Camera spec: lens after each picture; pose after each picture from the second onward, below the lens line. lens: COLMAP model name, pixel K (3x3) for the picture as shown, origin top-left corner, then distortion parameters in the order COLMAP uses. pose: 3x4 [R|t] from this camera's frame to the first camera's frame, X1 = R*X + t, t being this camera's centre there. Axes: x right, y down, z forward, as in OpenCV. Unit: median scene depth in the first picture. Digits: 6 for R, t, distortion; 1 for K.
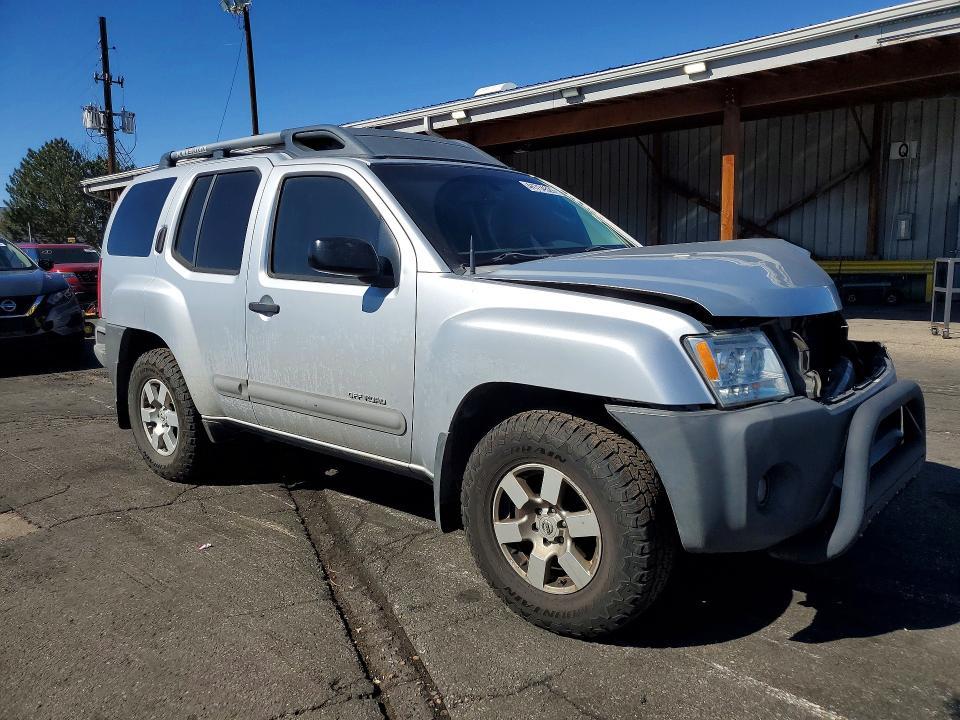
lens RADIAL K [[742.7, 0, 480.0], [0, 742.7, 360.0], [0, 0, 1]] dist [0.005759, 0.003758]
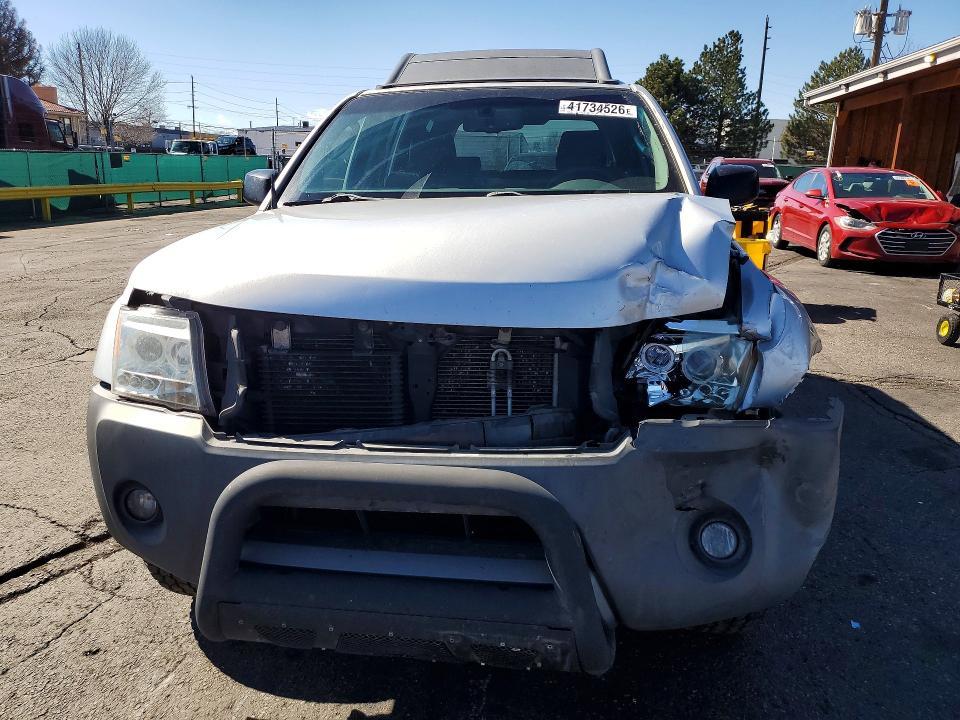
lens RADIAL K [[742.7, 0, 480.0], [0, 742.7, 360.0], [0, 0, 1]] dist [0.005759, 0.003758]
pose [[0.549096, 0.230907, -0.803228, 0.110178], [-0.137987, 0.972934, 0.185364, -0.017214], [0.824290, 0.009053, 0.566096, 0.075726]]
